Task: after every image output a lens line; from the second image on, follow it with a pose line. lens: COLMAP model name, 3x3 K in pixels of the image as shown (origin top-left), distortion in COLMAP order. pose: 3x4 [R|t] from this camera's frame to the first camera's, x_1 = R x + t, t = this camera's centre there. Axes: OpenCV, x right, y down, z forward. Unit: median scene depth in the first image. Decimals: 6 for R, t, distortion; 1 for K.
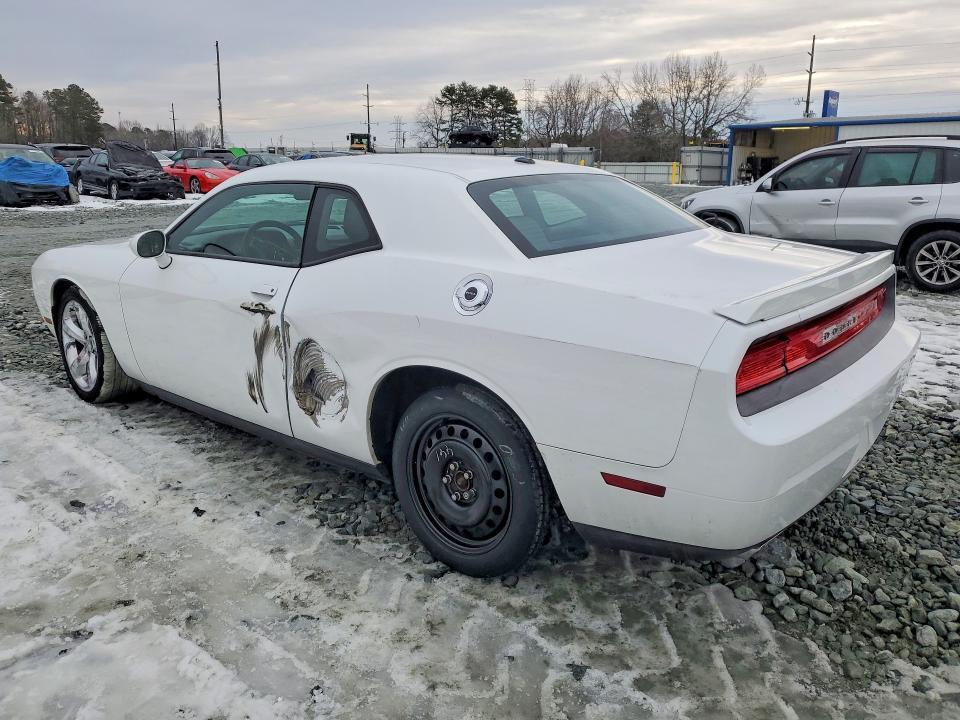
lens RADIAL K [[805.3, 0, 482.7], [0, 805.3, 360.5], [0, 0, 1]] dist [0.041236, 0.007112]
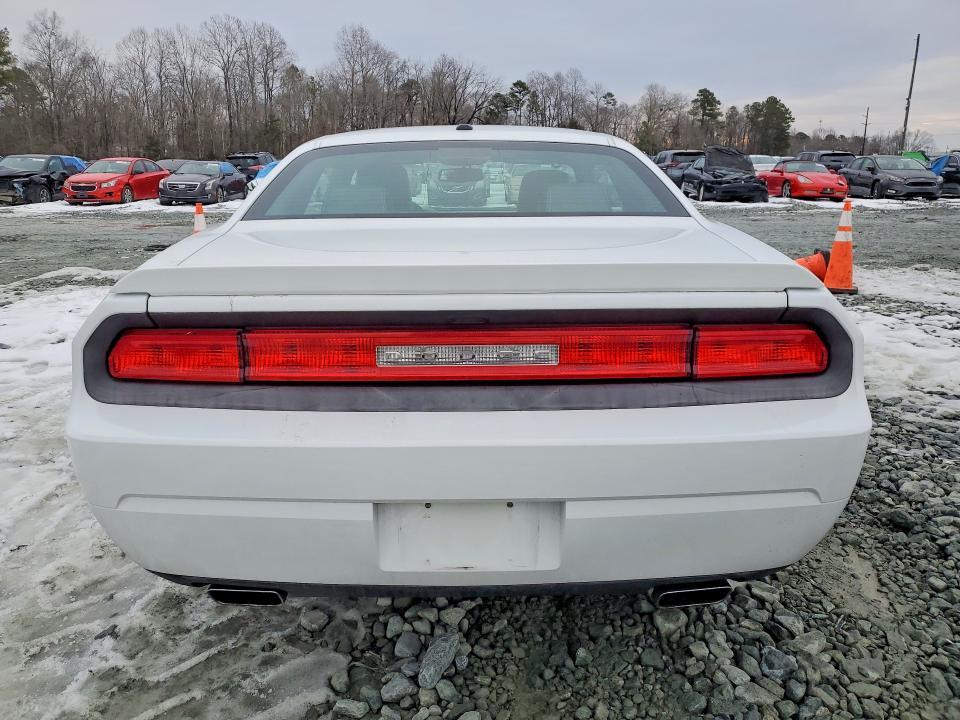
lens RADIAL K [[805.3, 0, 482.7], [0, 805.3, 360.5], [0, 0, 1]] dist [0.041236, 0.007112]
pose [[0.610615, 0.186362, -0.769688, 0.221750], [-0.199504, 0.976769, 0.078230, -0.021466], [0.766386, 0.105788, 0.633610, 0.139935]]
